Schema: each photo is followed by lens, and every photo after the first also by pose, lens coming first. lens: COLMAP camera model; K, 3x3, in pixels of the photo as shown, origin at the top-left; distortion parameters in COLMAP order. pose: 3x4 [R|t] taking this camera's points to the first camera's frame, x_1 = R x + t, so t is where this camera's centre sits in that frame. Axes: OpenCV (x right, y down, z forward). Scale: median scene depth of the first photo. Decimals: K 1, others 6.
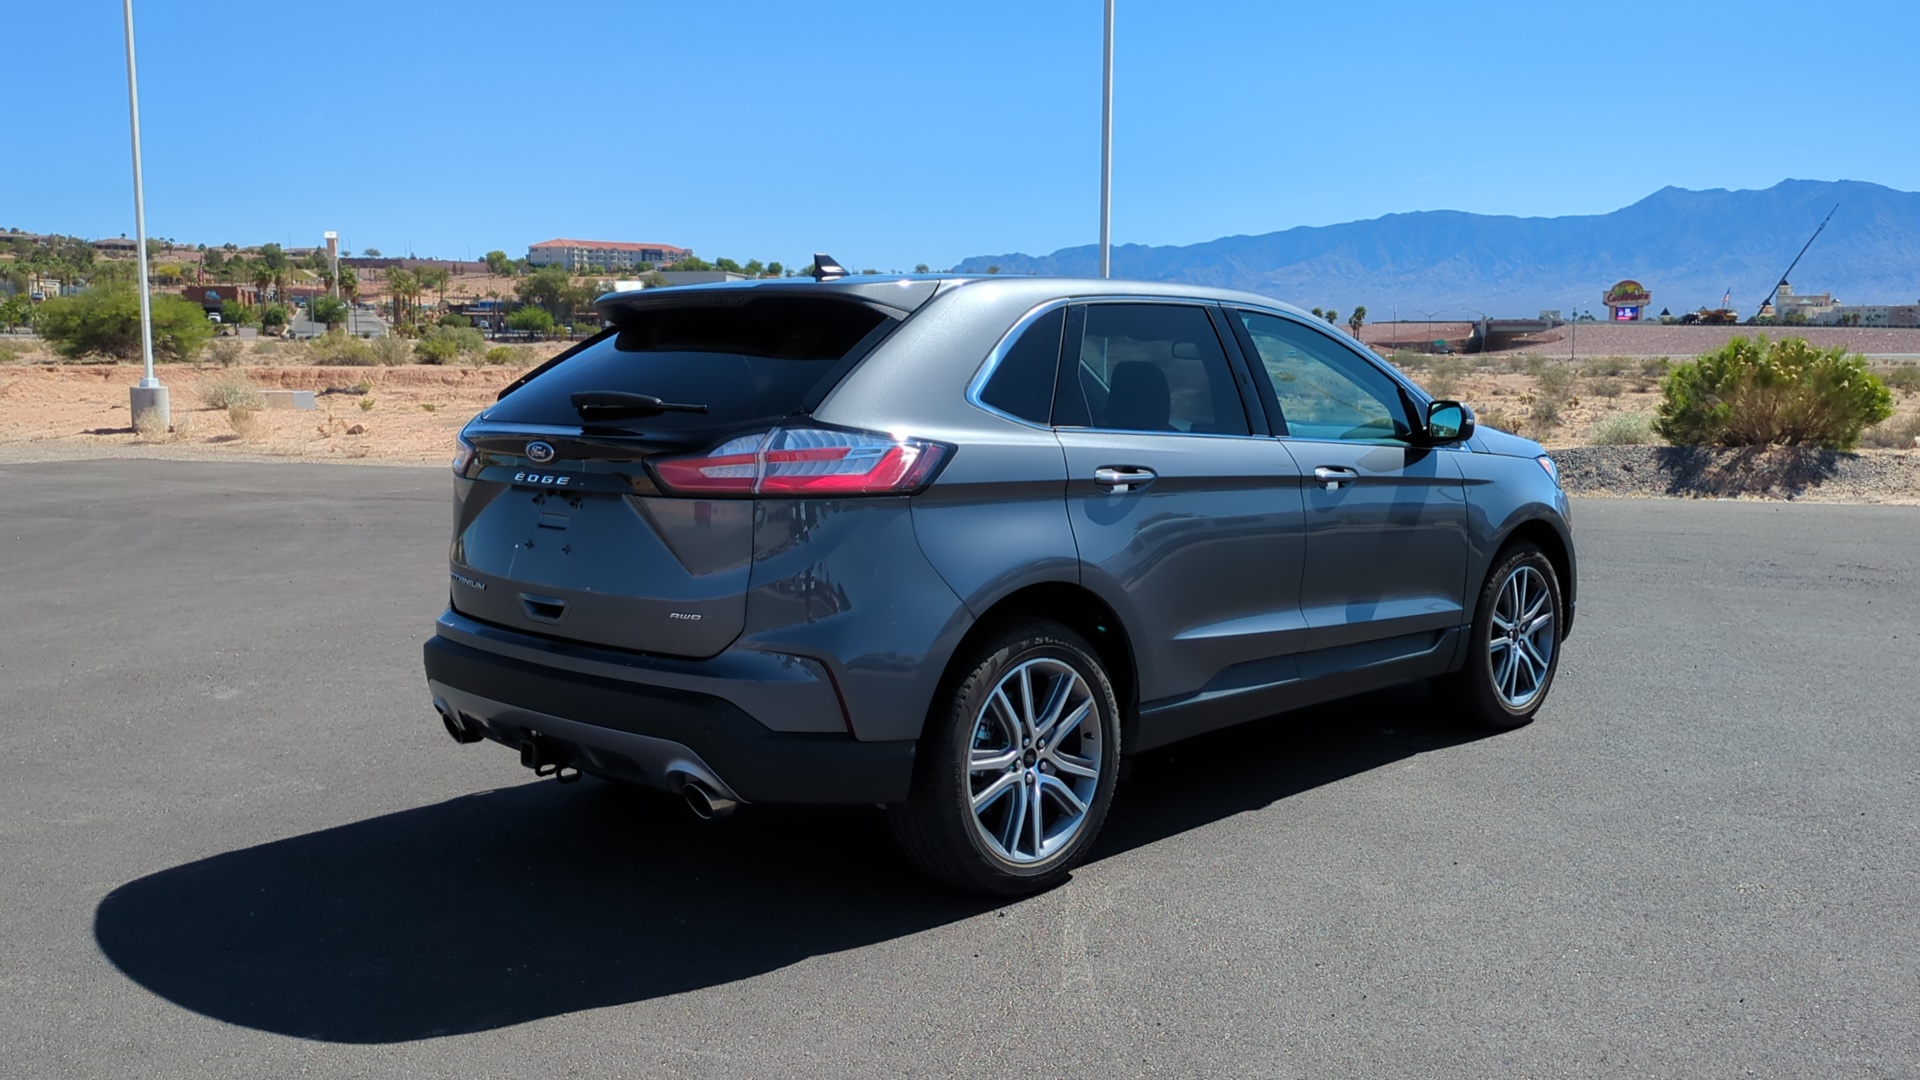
lens RADIAL K [[1649.6, 0, 976.0], [0, 1649.6, 547.9], [0, 0, 1]] dist [0.050713, -0.063990]
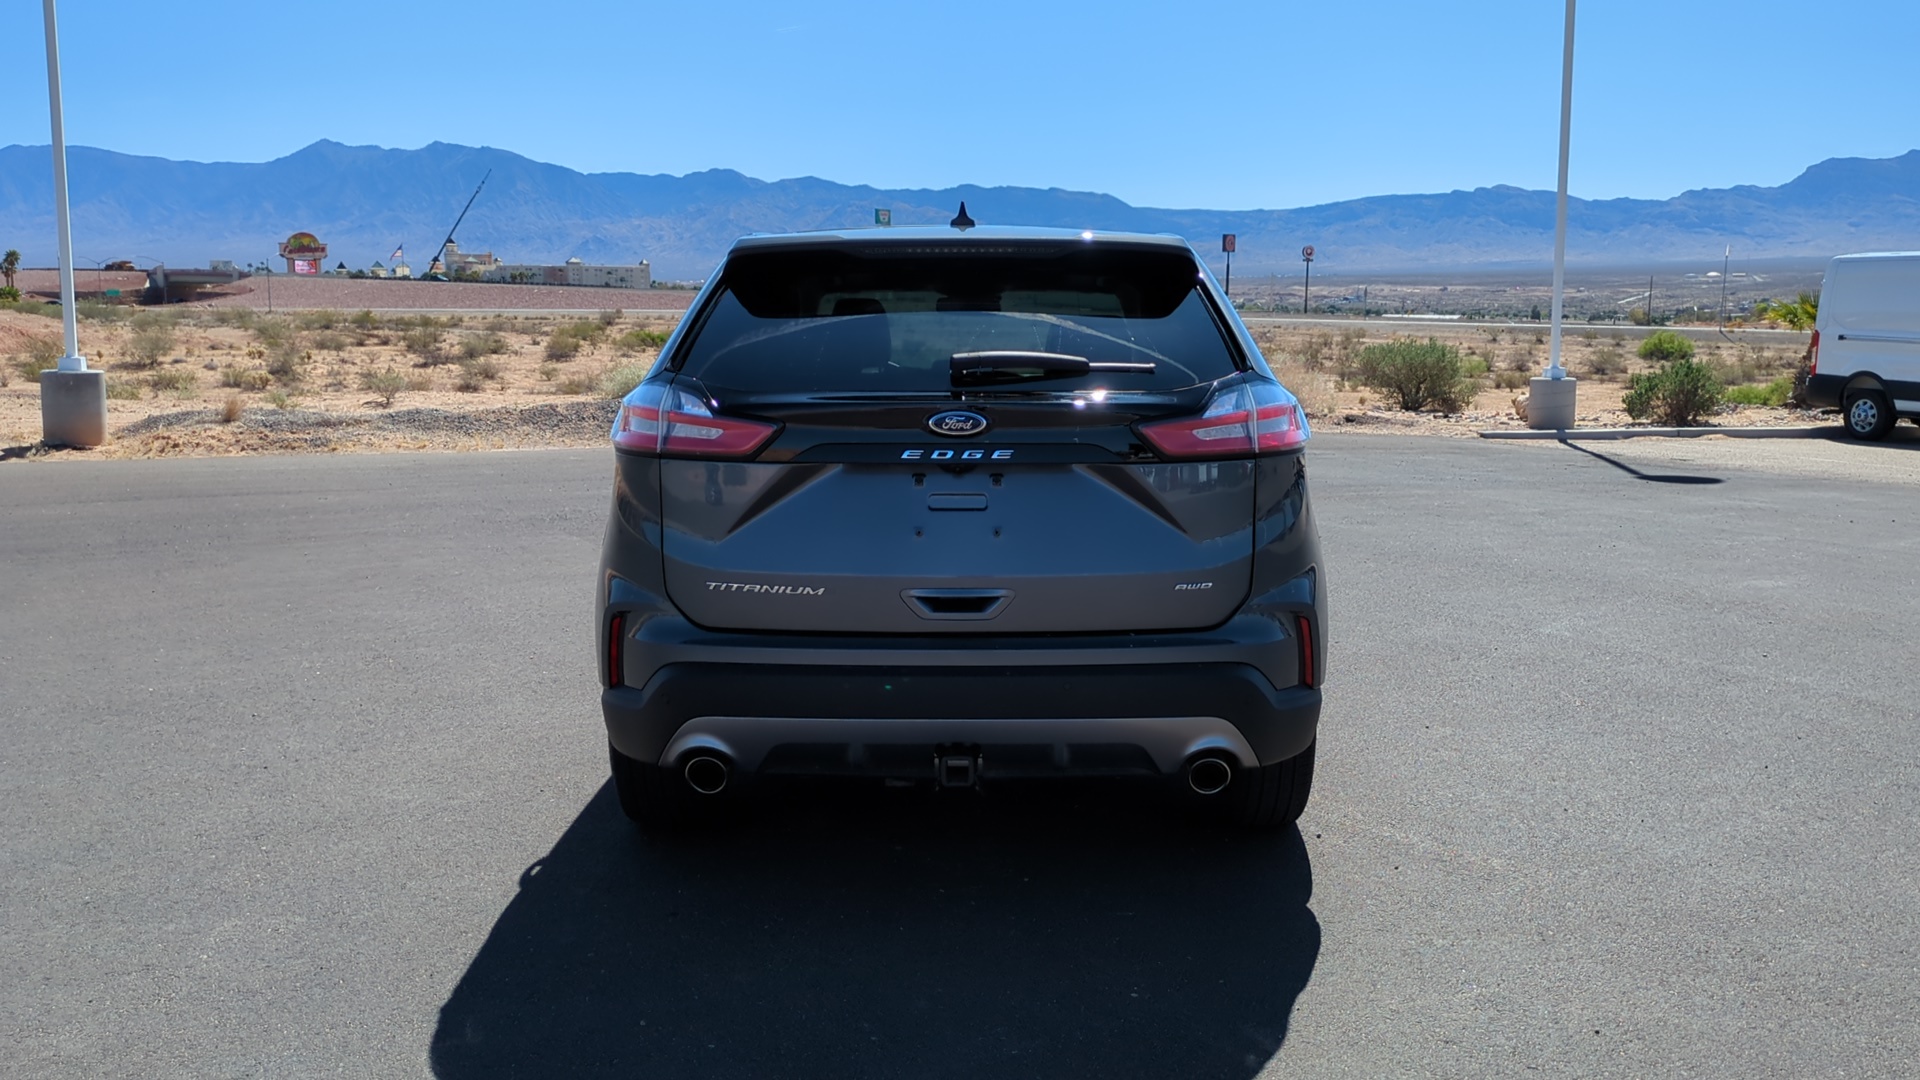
lens RADIAL K [[1649.6, 0, 972.9], [0, 1649.6, 553.6], [0, 0, 1]] dist [0.050713, -0.063990]
pose [[0.729424, -0.095654, 0.677342, -0.757515], [0.074598, 0.995393, 0.060235, -0.037000], [-0.679983, 0.006592, 0.733199, 0.322827]]
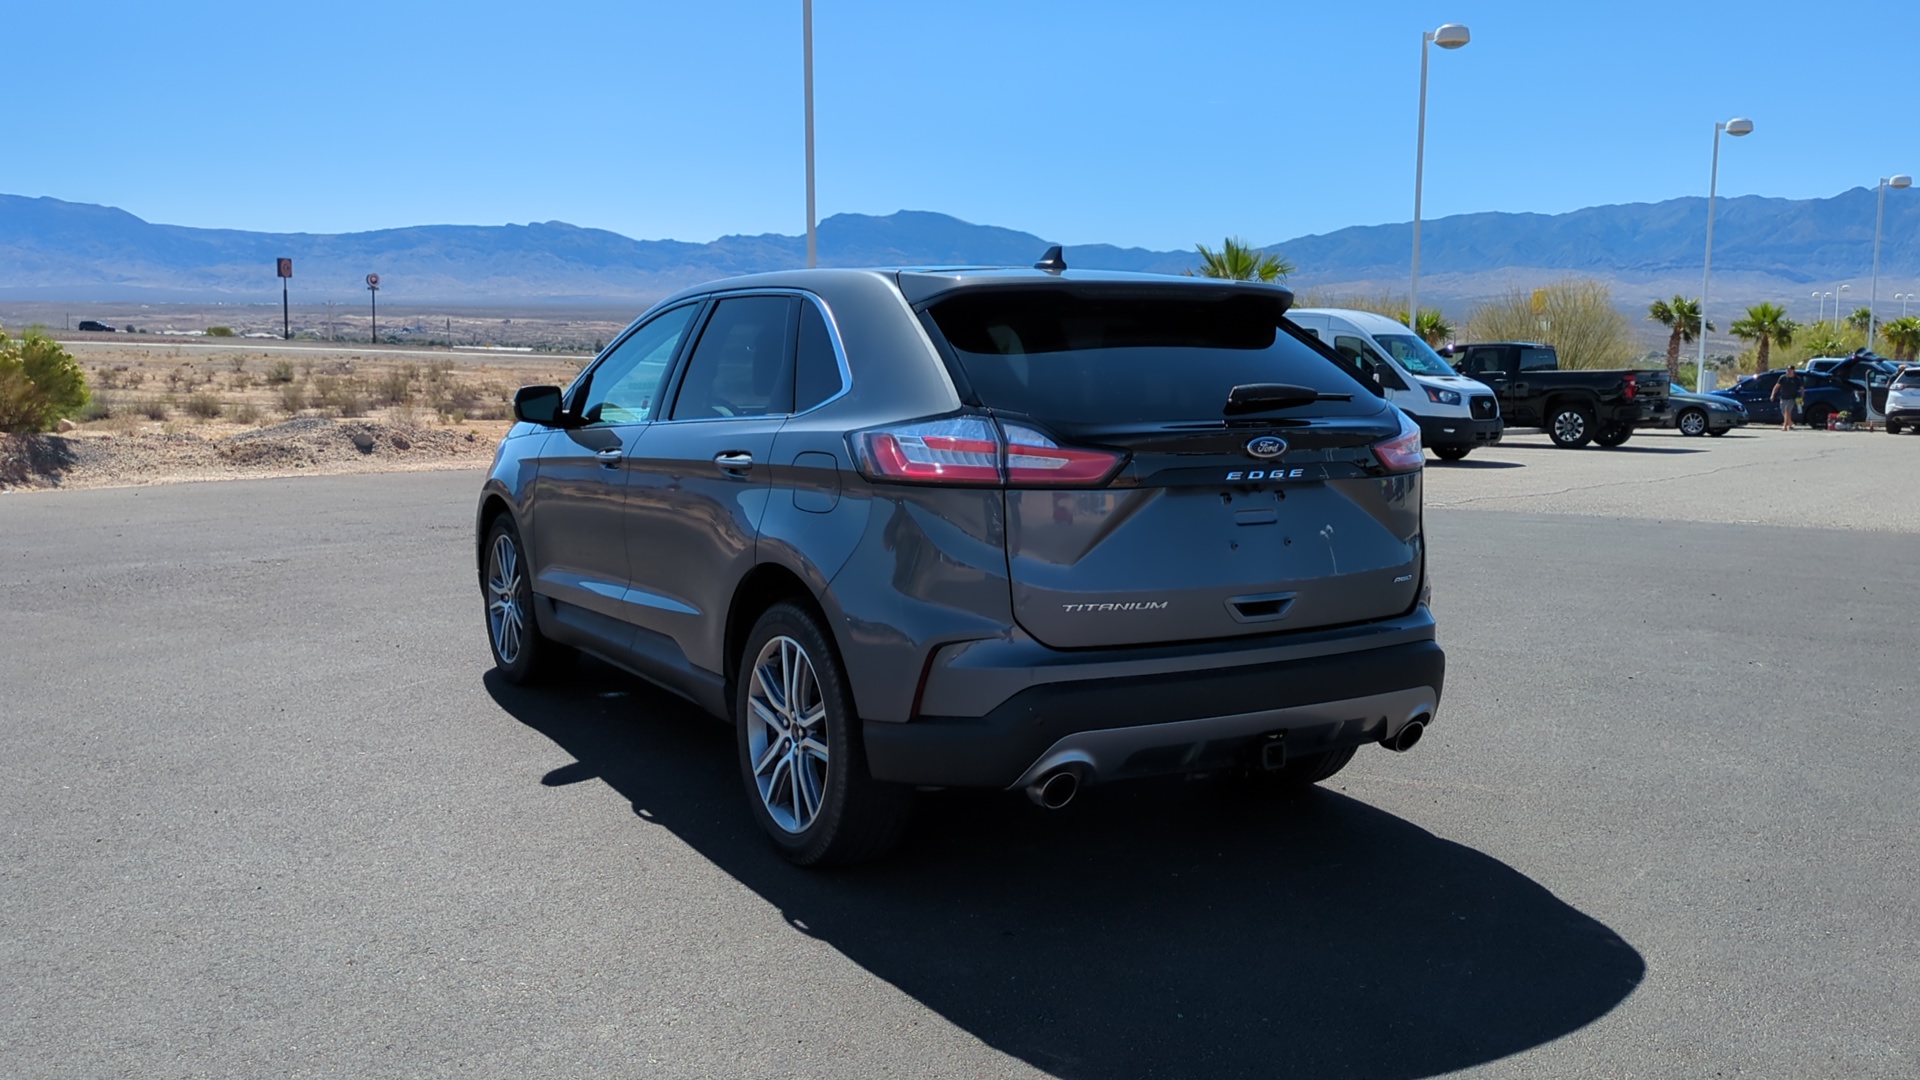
lens RADIAL K [[1649.6, 0, 990.1], [0, 1649.6, 540.8], [0, 0, 1]] dist [0.050713, -0.063990]
pose [[0.268141, -0.106334, 0.957493, -1.116285], [0.099885, 0.991602, 0.082150, -0.088981], [-0.958188, 0.073611, 0.276510, 0.794551]]
